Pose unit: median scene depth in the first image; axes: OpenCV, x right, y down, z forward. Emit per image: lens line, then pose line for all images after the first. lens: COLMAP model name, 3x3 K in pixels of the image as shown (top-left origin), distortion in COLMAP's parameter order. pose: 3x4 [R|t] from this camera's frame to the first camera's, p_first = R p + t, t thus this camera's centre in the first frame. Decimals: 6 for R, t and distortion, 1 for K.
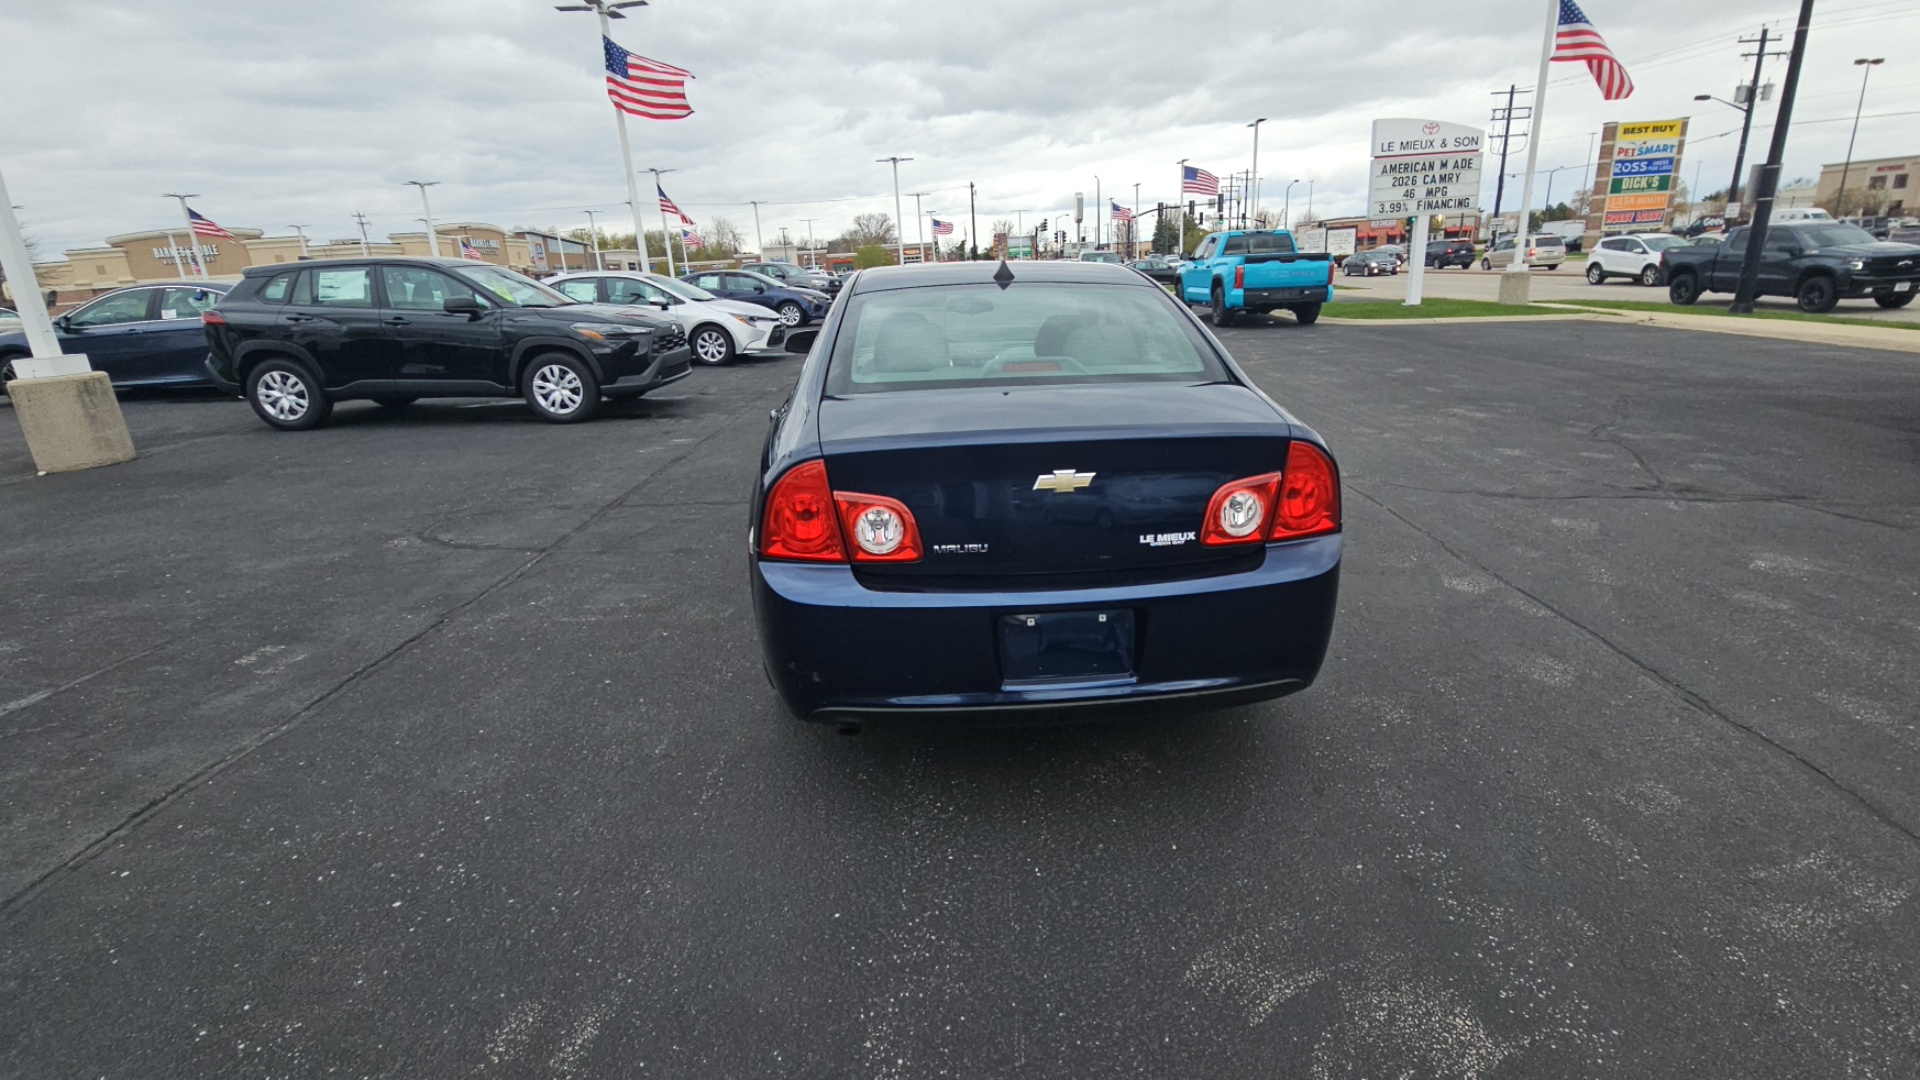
lens RADIAL K [[860.3, 0, 981.4], [0, 860.3, 542.6], [0, 0, 1]] dist [0.008817, -0.006420]
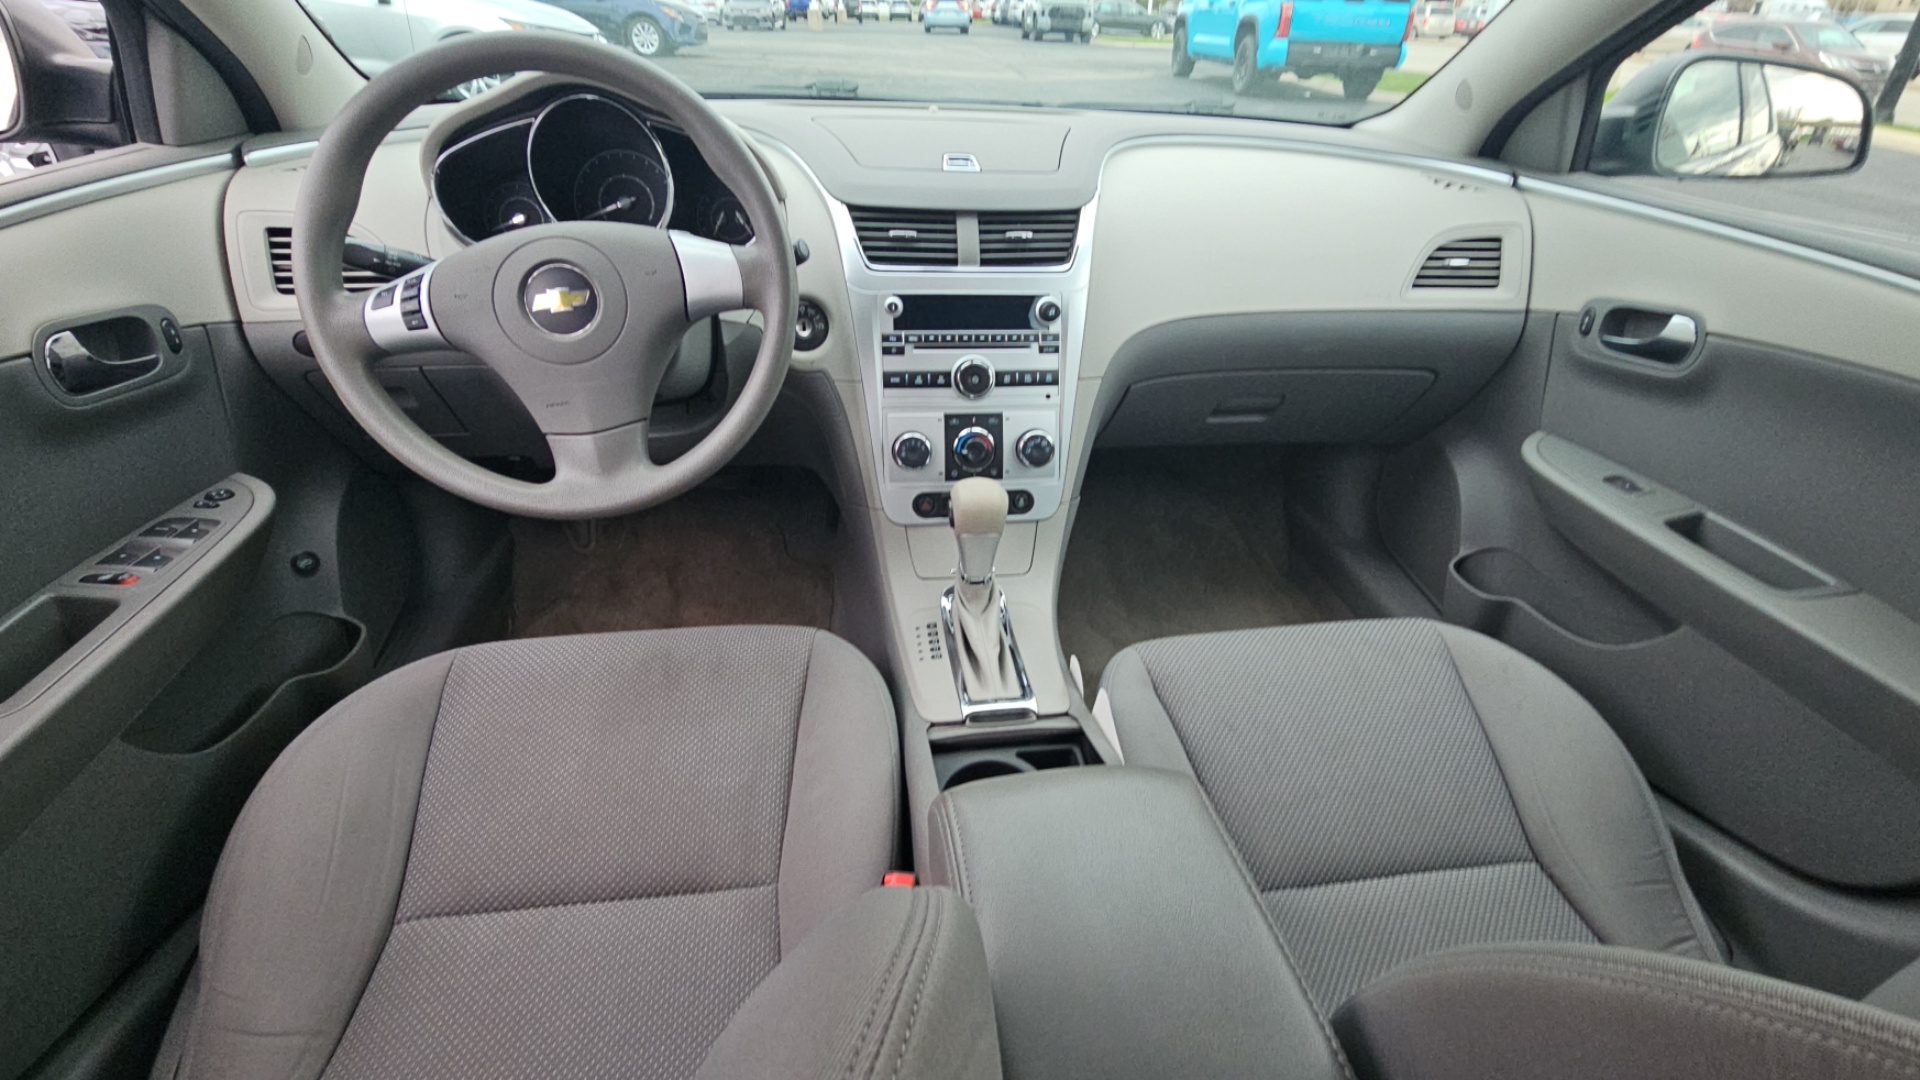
lens RADIAL K [[856.2, 0, 973.4], [0, 856.2, 544.2], [0, 0, 1]] dist [0.001973, -0.001204]
pose [[0.995798, 0.020950, 0.089148, -0.015422], [-0.042423, 0.968259, 0.246322, -0.111514], [-0.081158, -0.249069, 0.965079, 0.476713]]
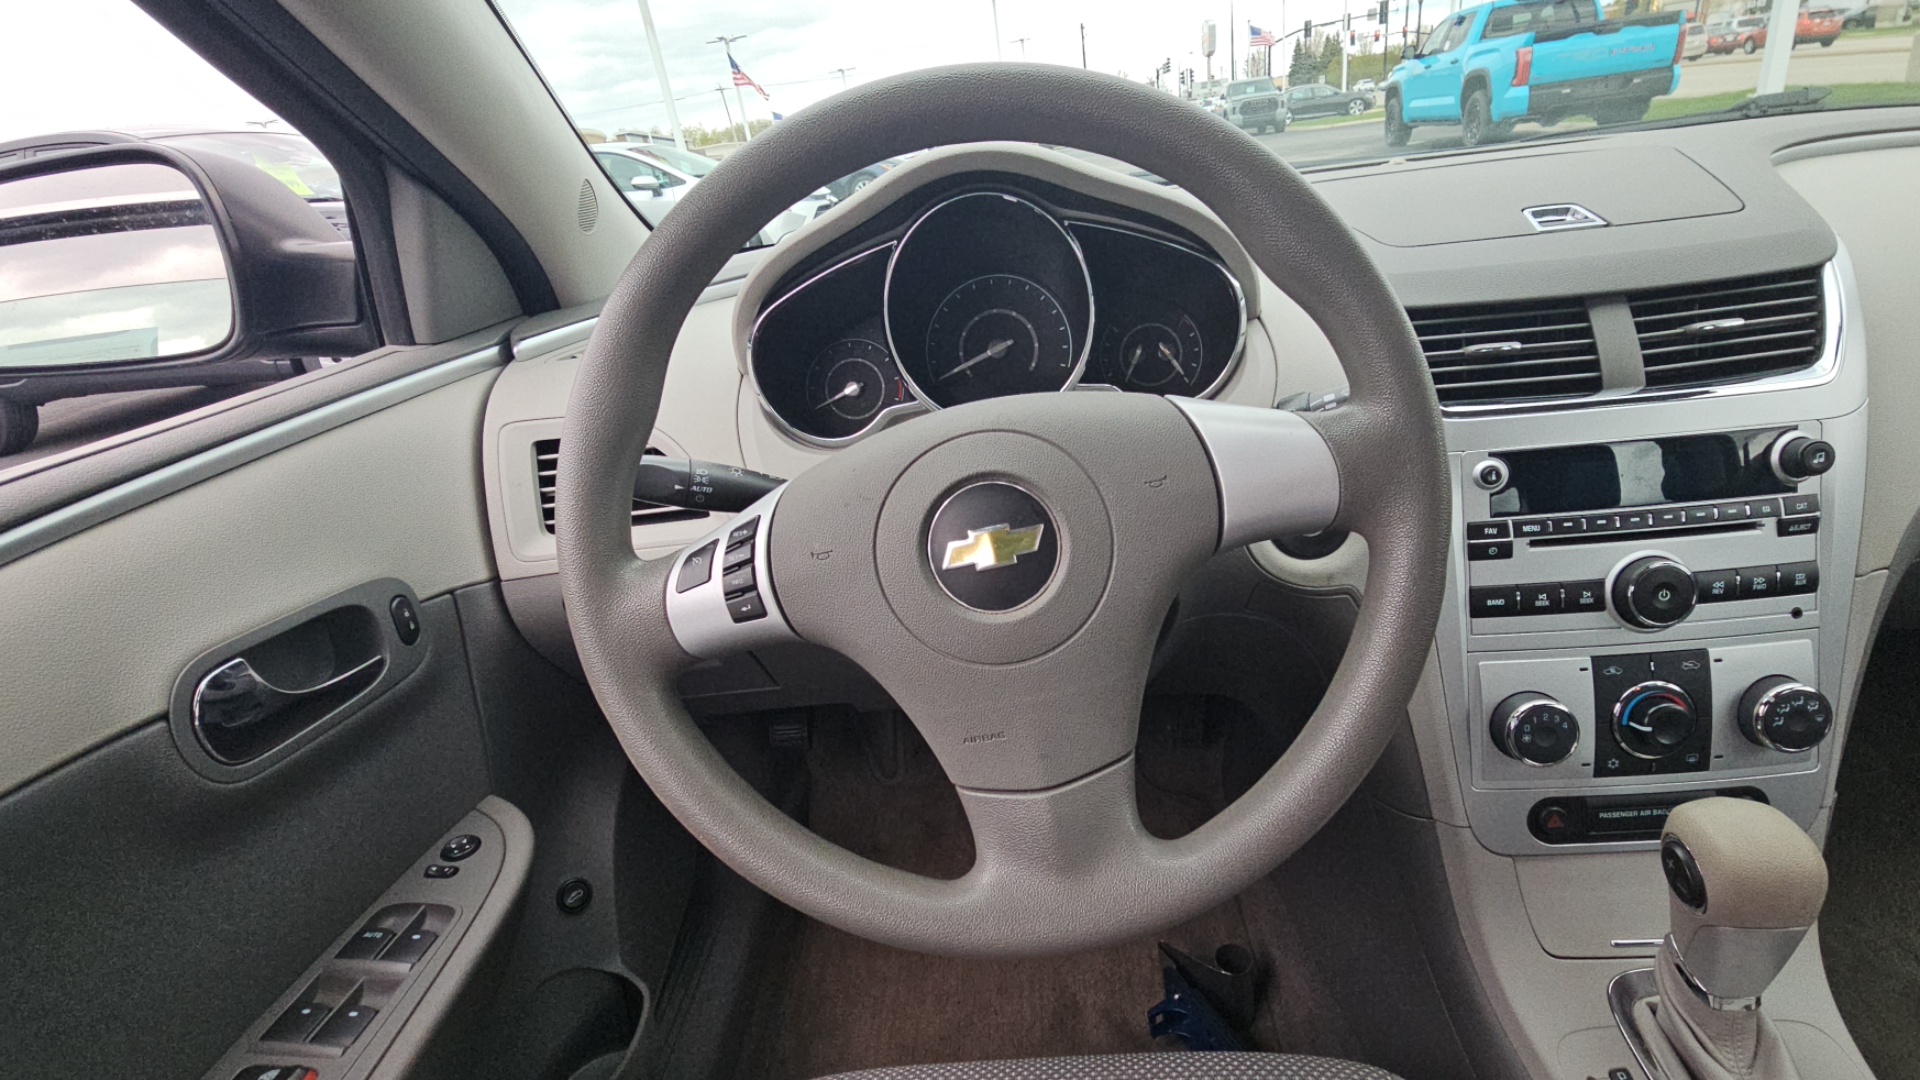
lens RADIAL K [[854.3, 0, 977.6], [0, 854.3, 542.2], [0, 0, 1]] dist [0.005347, -0.005218]
pose [[0.988704, -0.029074, -0.147032, -0.043198], [0.048691, 0.990101, 0.131642, -0.118410], [0.141750, -0.137314, 0.980333, 0.523869]]
